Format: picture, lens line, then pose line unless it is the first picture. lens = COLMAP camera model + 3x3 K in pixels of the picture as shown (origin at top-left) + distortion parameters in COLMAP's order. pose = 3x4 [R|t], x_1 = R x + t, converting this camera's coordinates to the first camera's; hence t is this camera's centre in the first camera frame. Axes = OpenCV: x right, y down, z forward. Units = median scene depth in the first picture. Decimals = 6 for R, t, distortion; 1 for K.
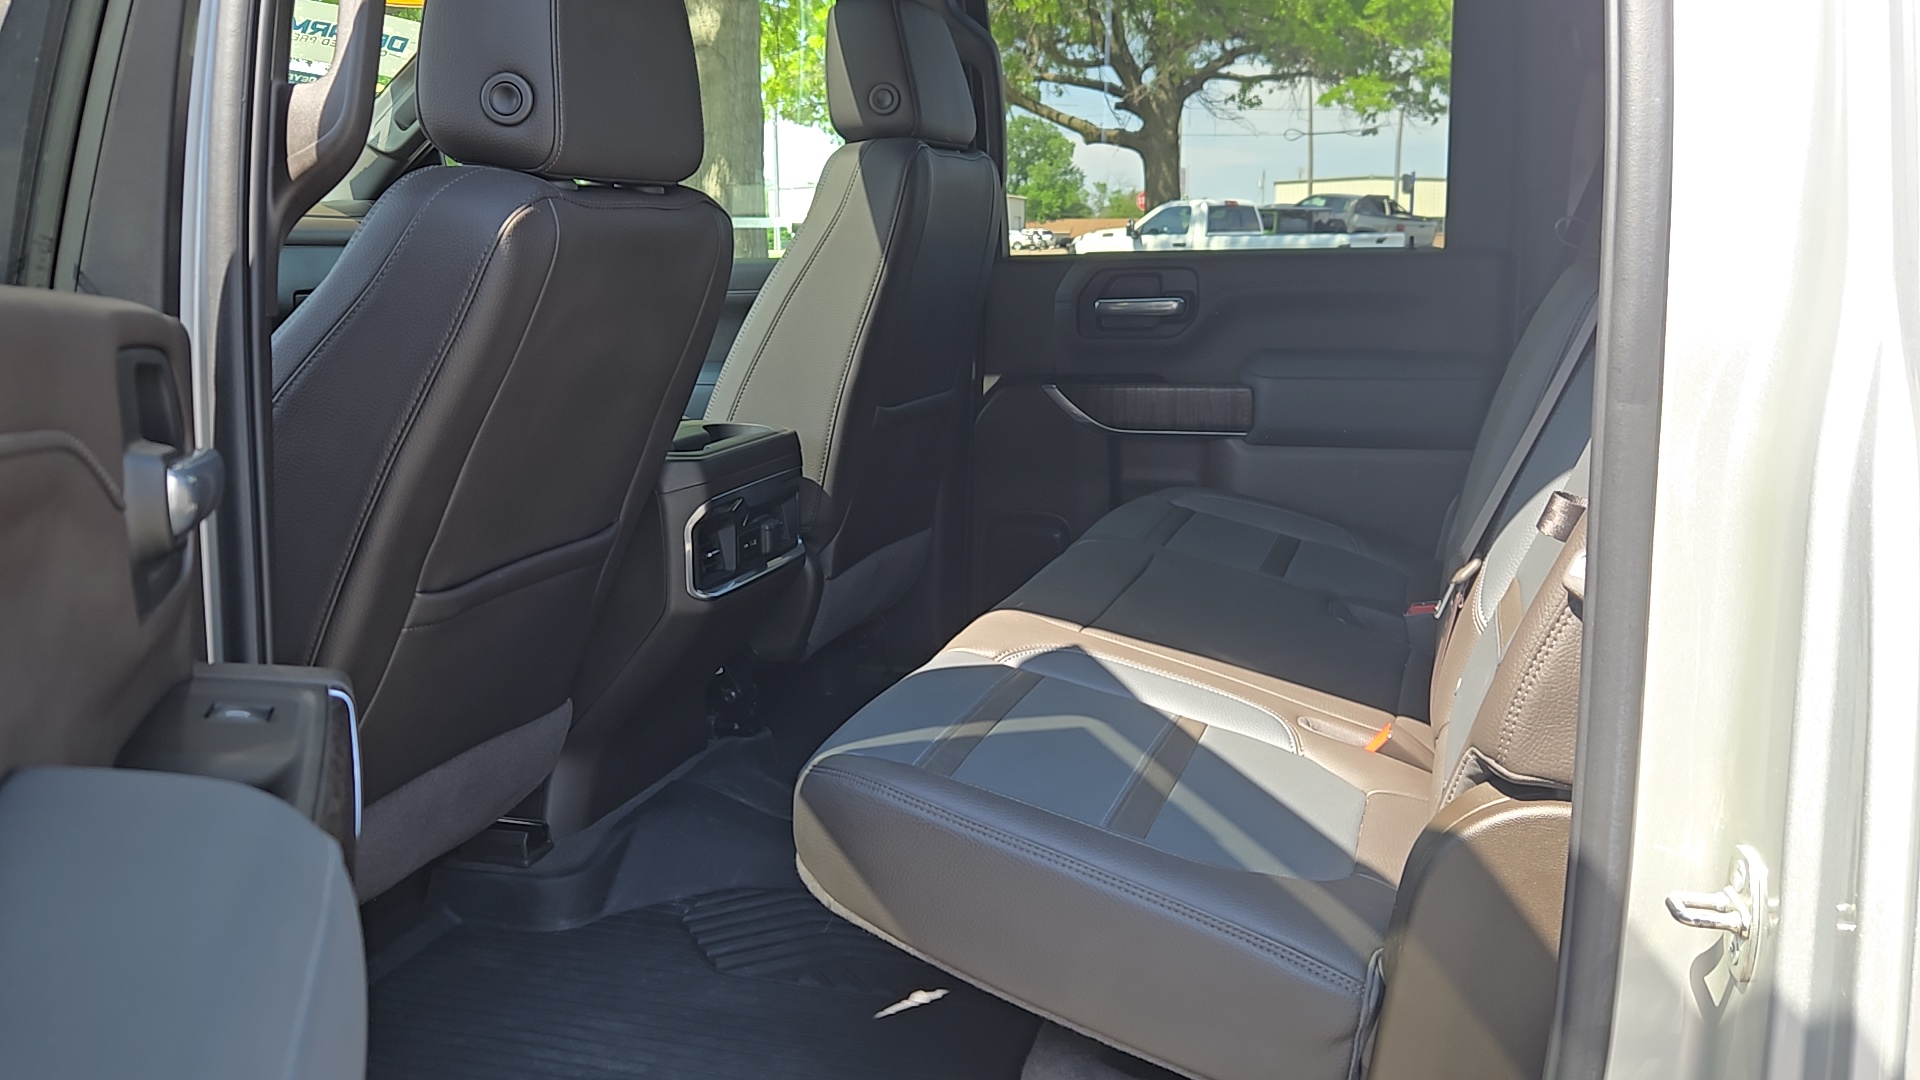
lens RADIAL K [[1600.3, 0, 946.4], [0, 1600.3, 542.2], [0, 0, 1]] dist [0.011851, -0.004980]
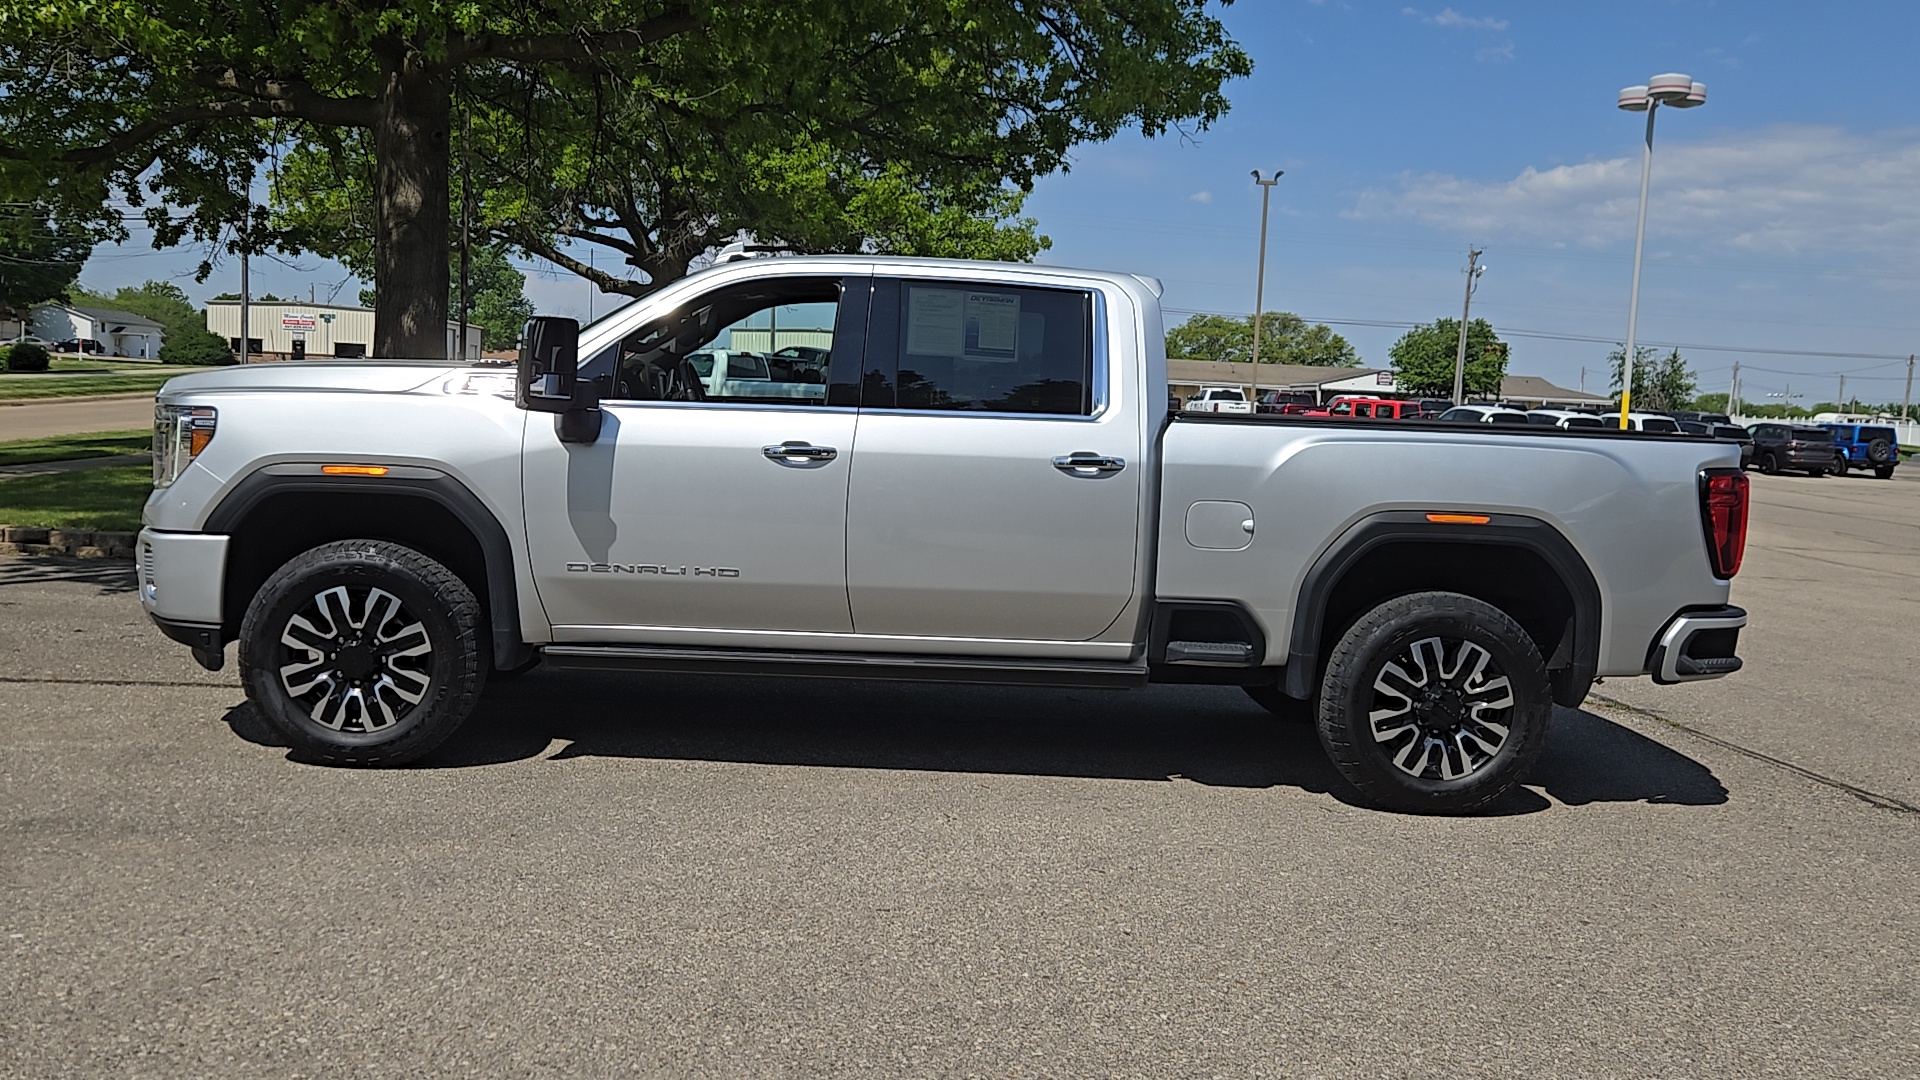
lens RADIAL K [[1600.3, 0, 946.2], [0, 1600.3, 533.3], [0, 0, 1]] dist [0.011851, -0.004980]
pose [[0.940775, 0.018953, 0.338502, -0.063193], [0.011556, 0.996063, -0.087887, 0.023421], [-0.338835, 0.086594, 0.936852, -0.127961]]
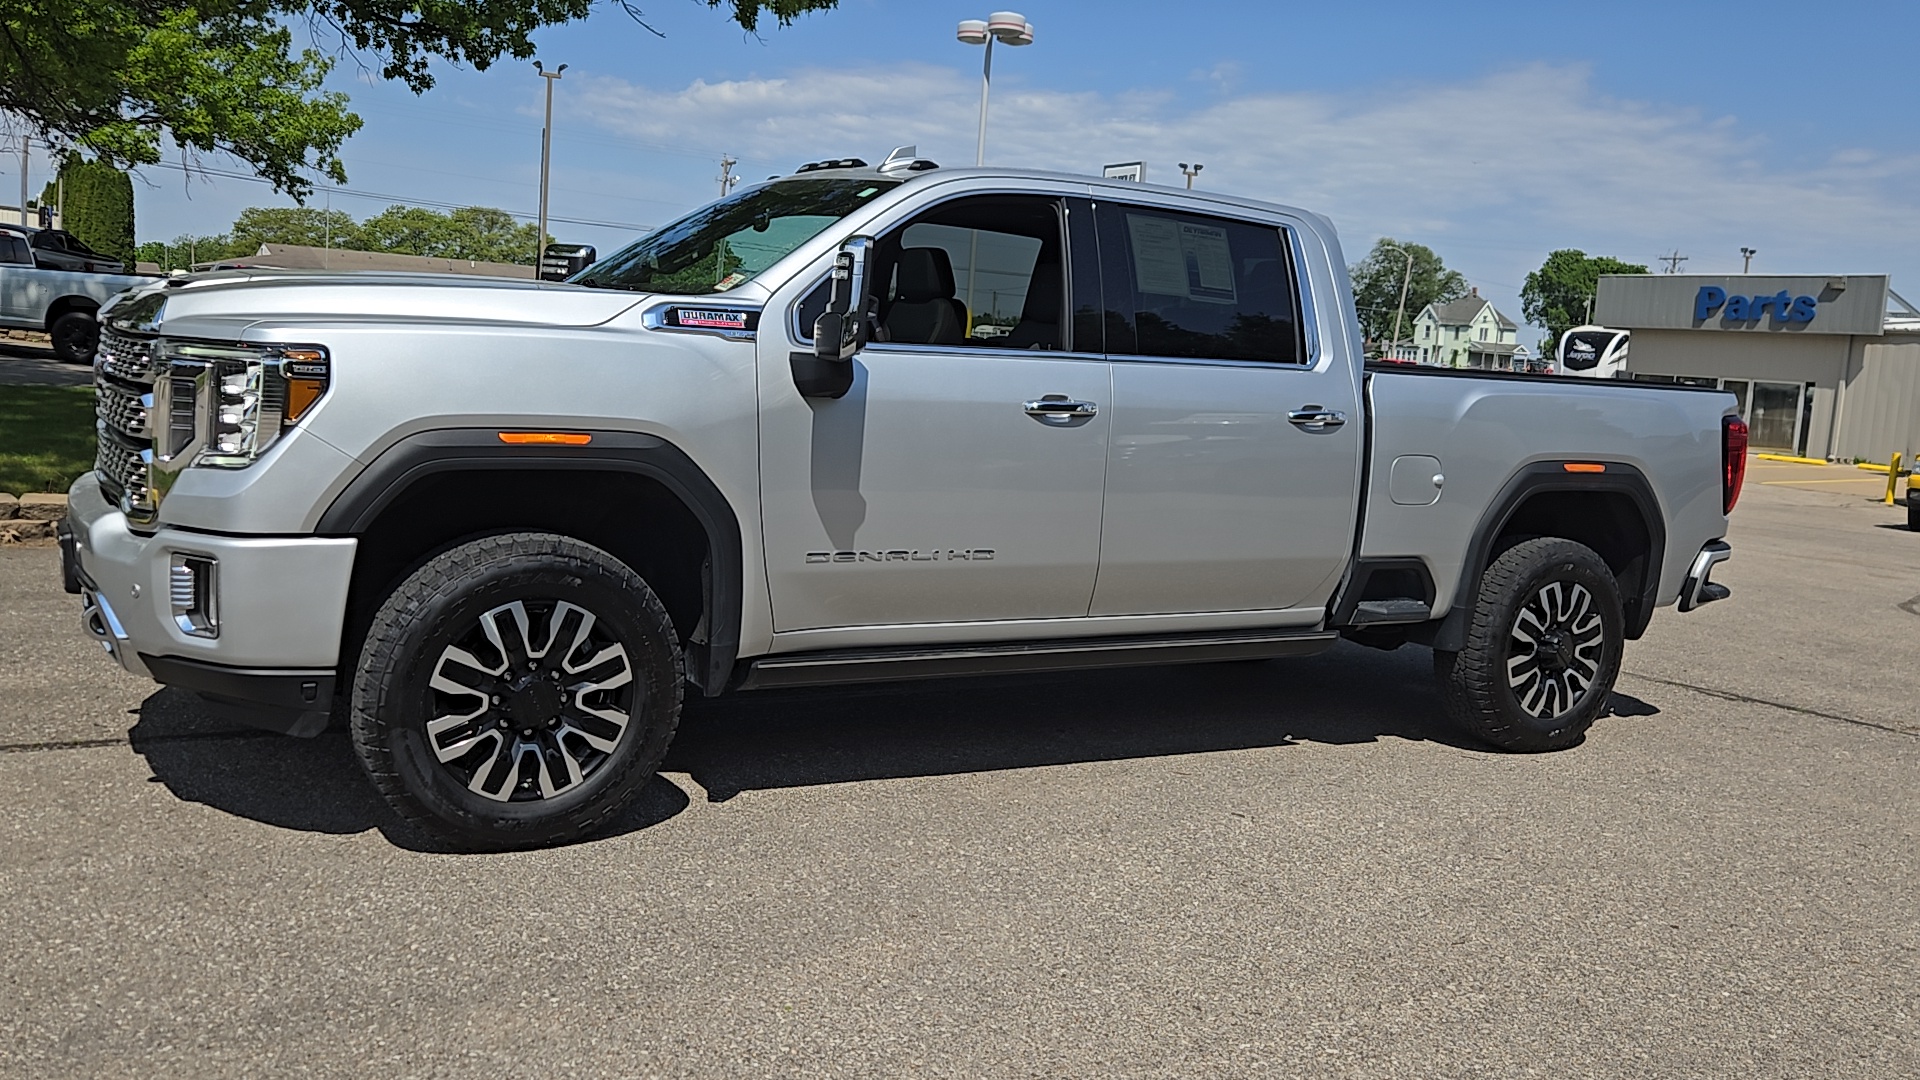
lens RADIAL K [[1600.3, 0, 946.7], [0, 1600.3, 532.8], [0, 0, 1]] dist [0.011851, -0.004980]
pose [[0.667125, -0.038631, 0.743944, -0.129995], [0.065646, 0.997818, -0.007053, 0.011843], [-0.742048, 0.053542, 0.668205, -0.055662]]
